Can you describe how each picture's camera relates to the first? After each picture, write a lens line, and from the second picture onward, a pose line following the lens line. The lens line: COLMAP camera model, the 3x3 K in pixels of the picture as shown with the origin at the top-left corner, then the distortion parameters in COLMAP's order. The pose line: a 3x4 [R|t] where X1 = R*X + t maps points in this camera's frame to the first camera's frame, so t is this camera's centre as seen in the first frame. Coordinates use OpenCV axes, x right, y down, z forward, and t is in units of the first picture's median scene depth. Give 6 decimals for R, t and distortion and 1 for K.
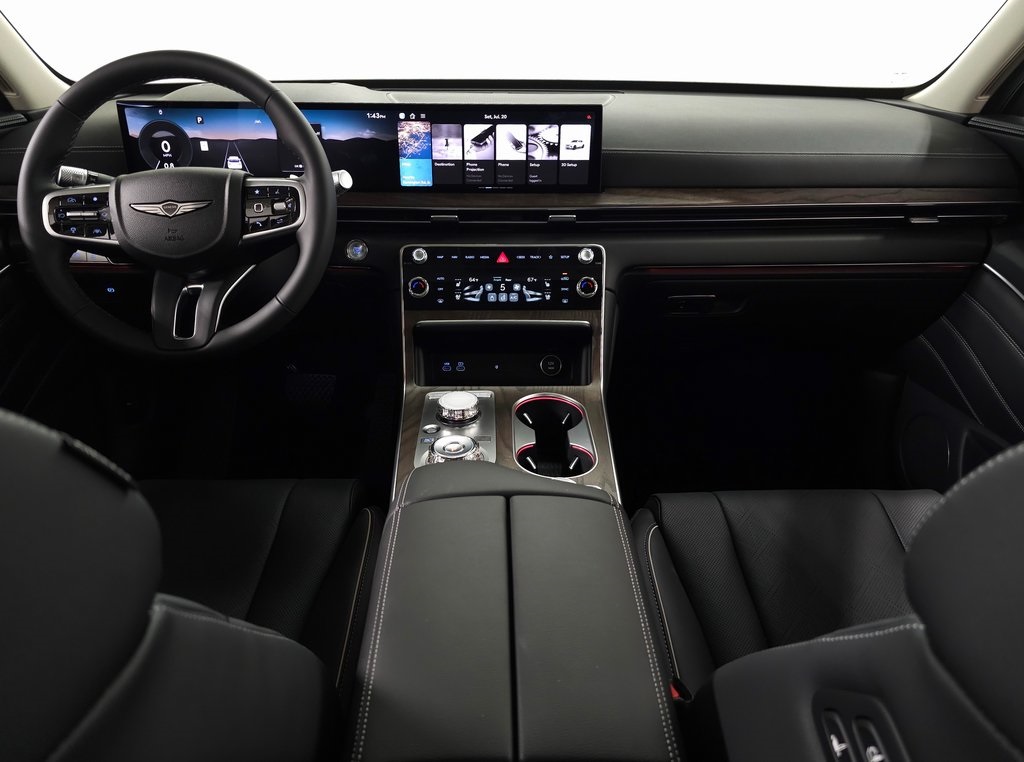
lens RADIAL K [[700.5, 0, 505.7], [0, 700.5, 378.9], [0, 0, 1]] dist [0.026159, -0.046463]
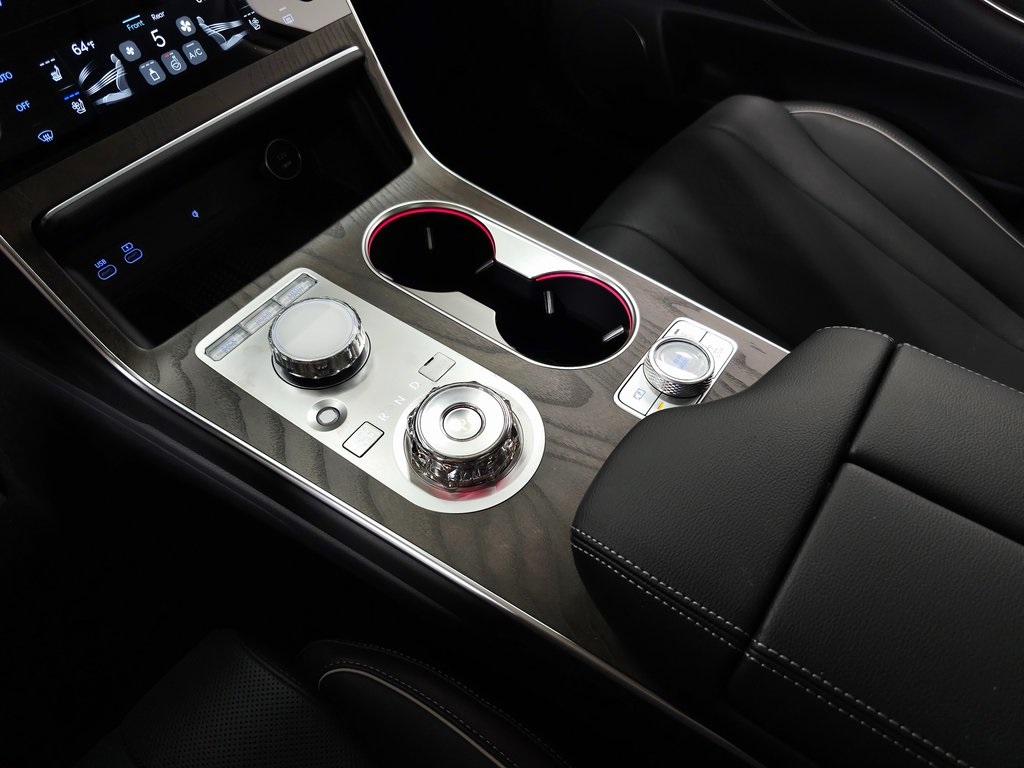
lens RADIAL K [[700.5, 0, 518.7], [0, 700.5, 383.0], [0, 0, 1]] dist [0.026159, -0.046463]
pose [[0.586358, -0.622873, 0.517894, -0.224645], [0.323760, 0.766250, 0.555013, -0.136436], [-0.742539, -0.157763, 0.650958, 0.534104]]
